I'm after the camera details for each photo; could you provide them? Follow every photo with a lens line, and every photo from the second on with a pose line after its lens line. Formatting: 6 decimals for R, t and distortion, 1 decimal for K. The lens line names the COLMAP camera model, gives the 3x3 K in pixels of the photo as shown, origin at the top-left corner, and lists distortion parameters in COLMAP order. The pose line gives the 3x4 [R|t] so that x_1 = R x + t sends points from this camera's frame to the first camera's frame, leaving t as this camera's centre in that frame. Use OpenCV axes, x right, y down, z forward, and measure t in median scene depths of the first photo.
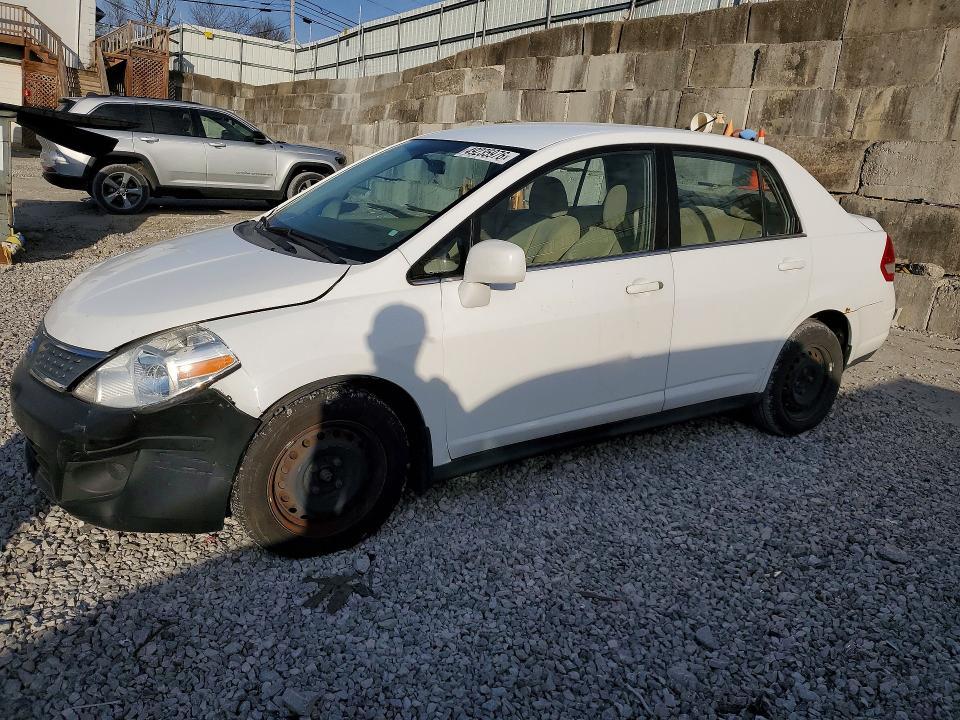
lens RADIAL K [[740.5, 0, 476.7], [0, 740.5, 358.8], [0, 0, 1]] dist [0.025851, 0.008930]
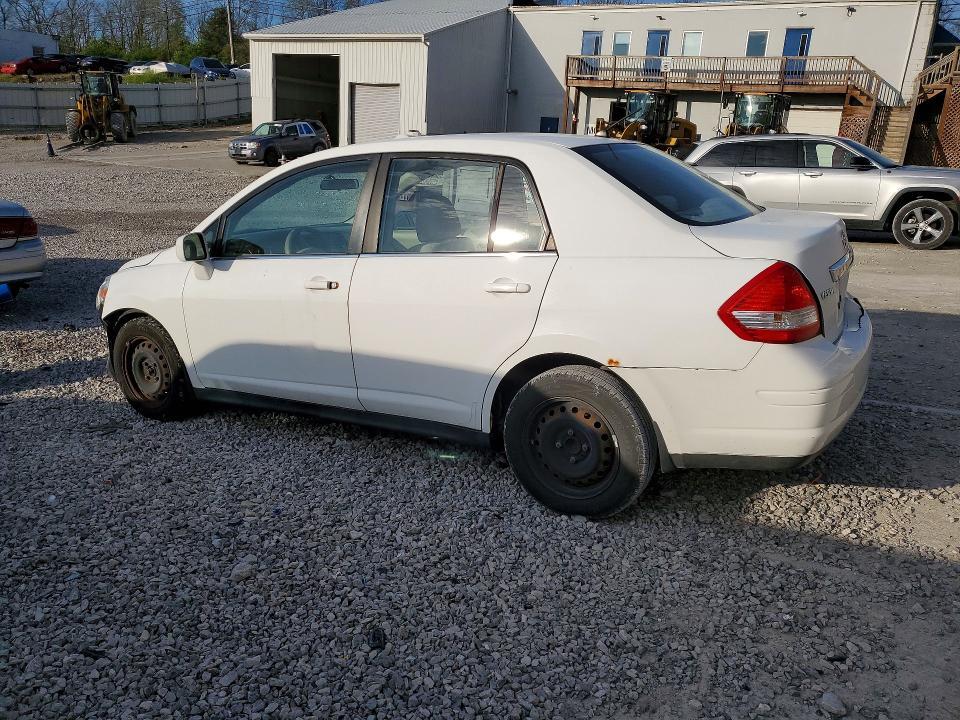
lens RADIAL K [[740.5, 0, 481.4], [0, 740.5, 363.7], [0, 0, 1]] dist [0.025851, 0.008930]
pose [[0.481609, 0.167895, -0.860153, 0.305353], [-0.204029, 0.975989, 0.076267, -0.026824], [0.852305, 0.138765, 0.504301, 0.152703]]
